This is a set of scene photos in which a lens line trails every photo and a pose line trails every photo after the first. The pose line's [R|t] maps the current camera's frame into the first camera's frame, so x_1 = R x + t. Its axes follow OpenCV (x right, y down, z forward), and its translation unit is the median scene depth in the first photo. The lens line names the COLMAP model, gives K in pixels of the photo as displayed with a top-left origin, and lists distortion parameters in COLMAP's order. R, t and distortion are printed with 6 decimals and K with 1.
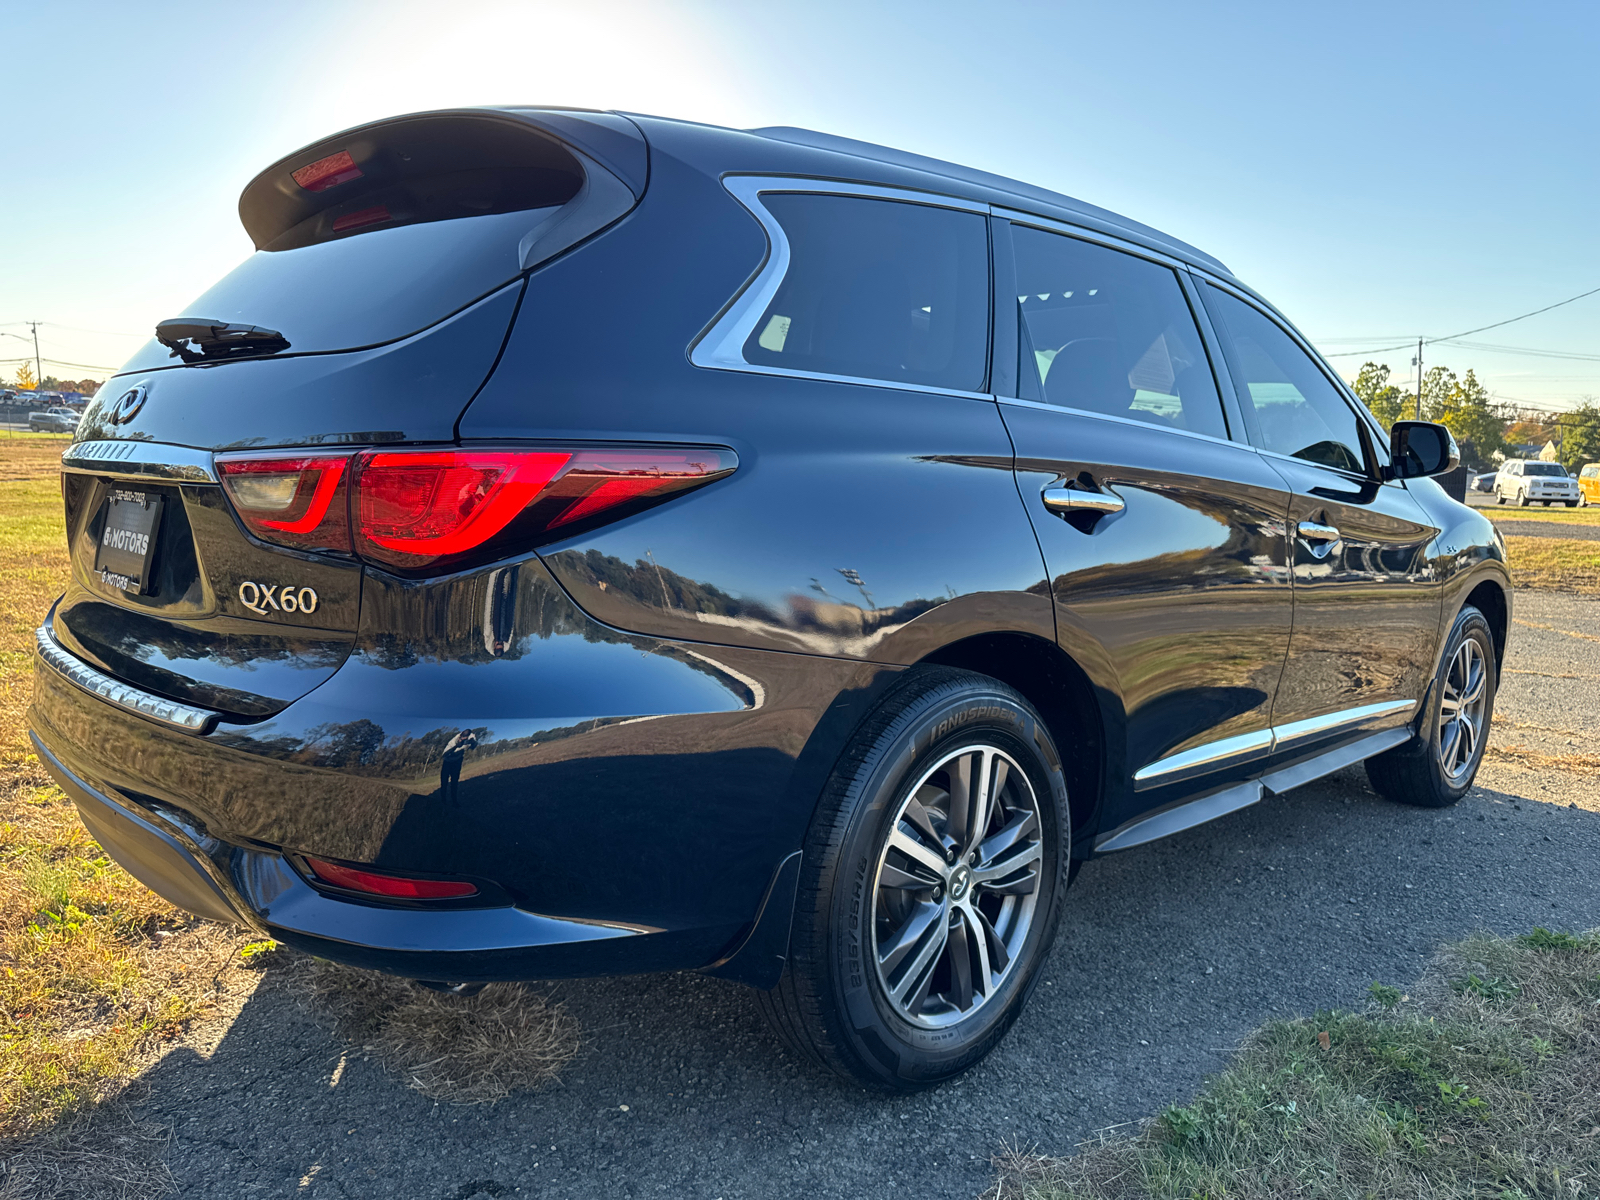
lens RADIAL K [[1134.7, 0, 794.3], [0, 1134.7, 599.6], [0, 0, 1]] dist [0.018727, -0.026208]
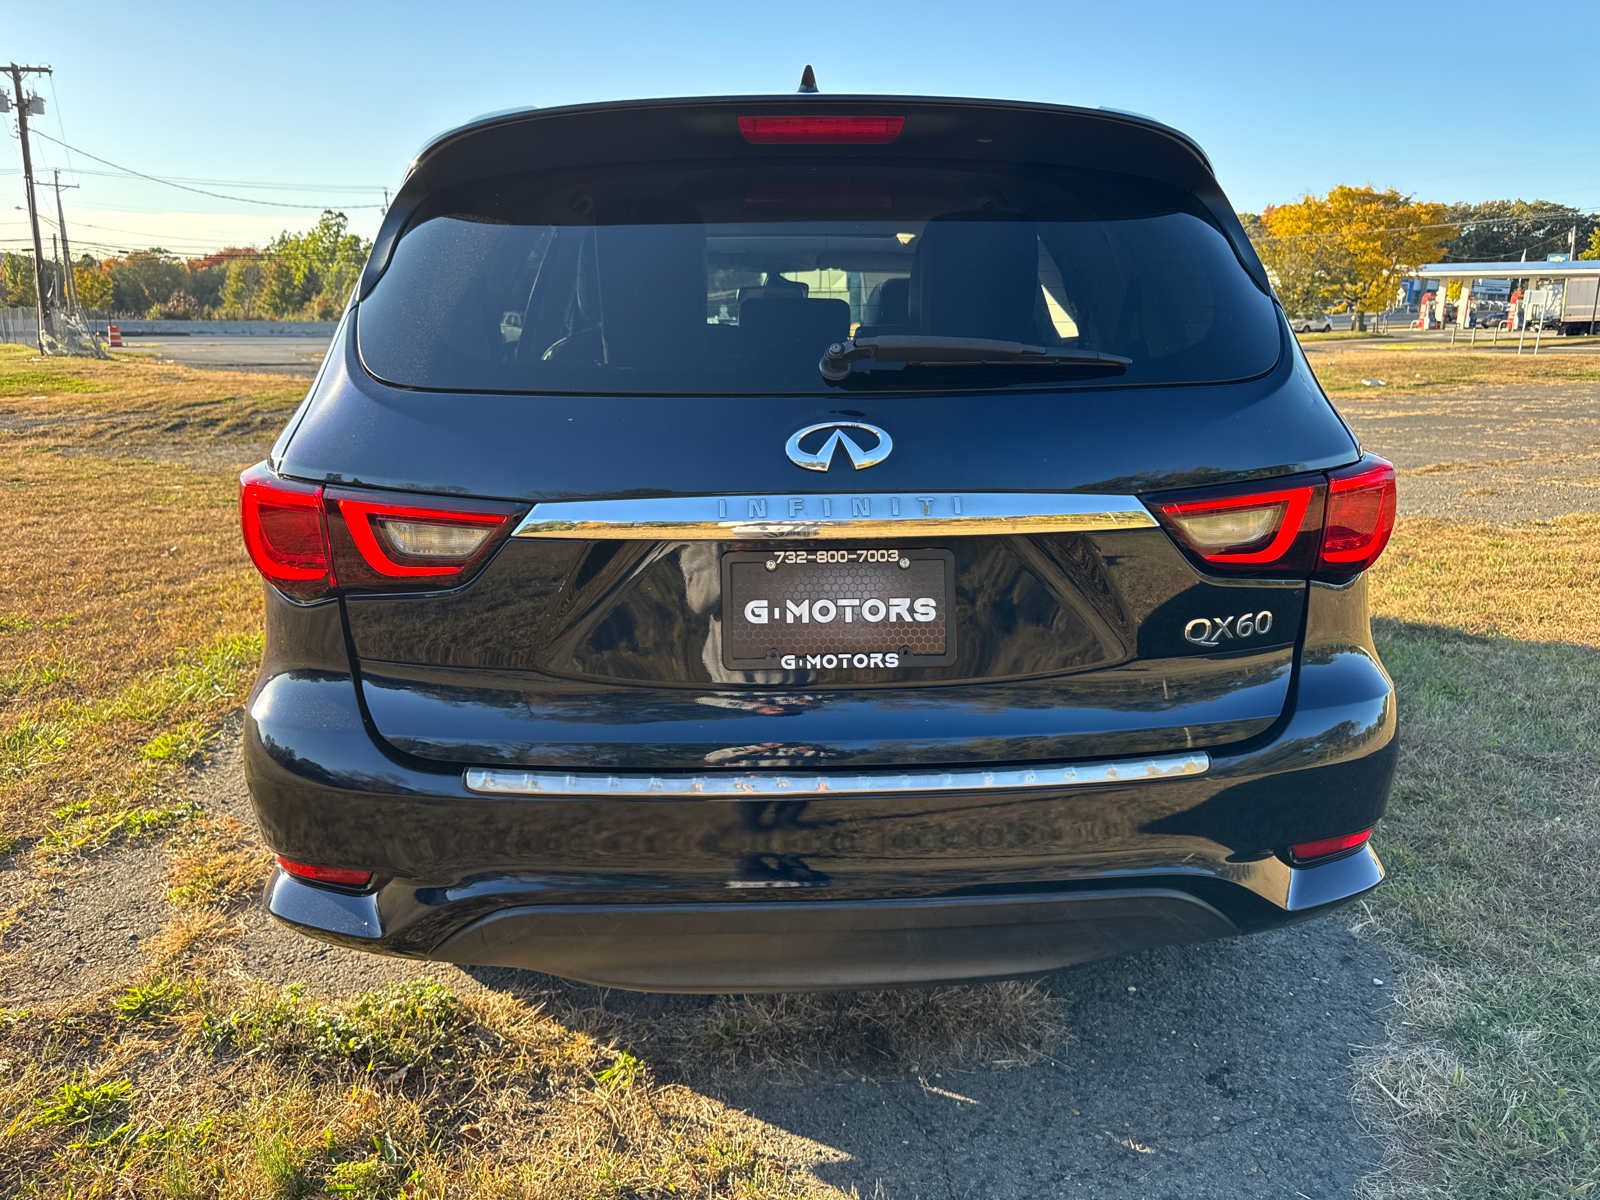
lens RADIAL K [[1134.7, 0, 803.7], [0, 1134.7, 588.9], [0, 0, 1]] dist [0.018727, -0.026208]
pose [[0.672414, -0.197710, 0.713281, -1.075287], [0.112621, 0.979774, 0.165408, -0.186318], [-0.731557, -0.030892, 0.681080, 0.425430]]
